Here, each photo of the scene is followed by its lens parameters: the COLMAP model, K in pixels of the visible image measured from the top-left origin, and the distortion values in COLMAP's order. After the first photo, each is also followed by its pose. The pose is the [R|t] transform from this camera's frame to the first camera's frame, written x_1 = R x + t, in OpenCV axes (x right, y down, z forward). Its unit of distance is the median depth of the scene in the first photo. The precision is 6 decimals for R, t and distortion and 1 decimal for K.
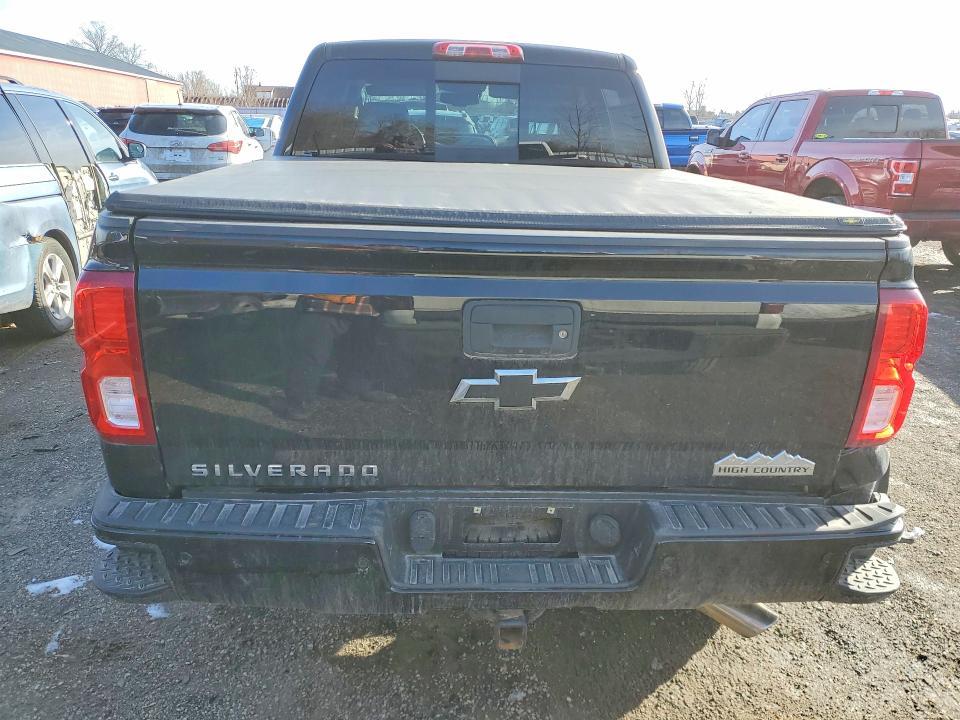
lens RADIAL K [[669.0, 0, 480.0], [0, 669.0, 360.0], [0, 0, 1]] dist [0.119798, -0.119743]
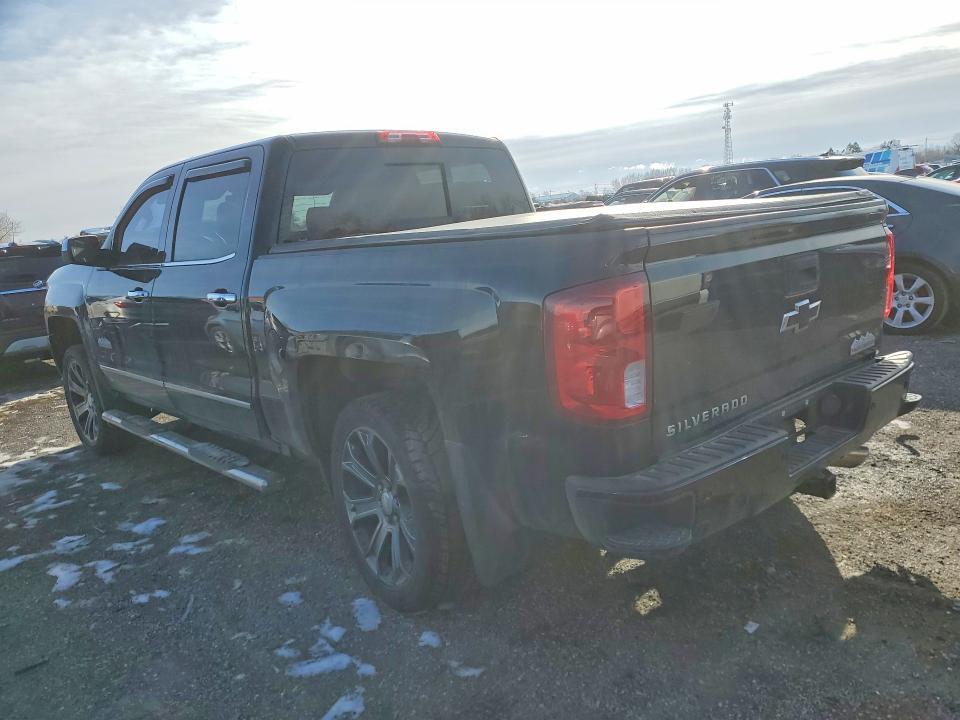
lens RADIAL K [[669.0, 0, 480.0], [0, 669.0, 360.0], [0, 0, 1]] dist [0.119798, -0.119743]
pose [[0.796310, -0.225622, 0.561235, -1.321782], [0.304229, 0.951327, -0.049214, -0.004509], [-0.522814, 0.209934, 0.826192, 0.142021]]
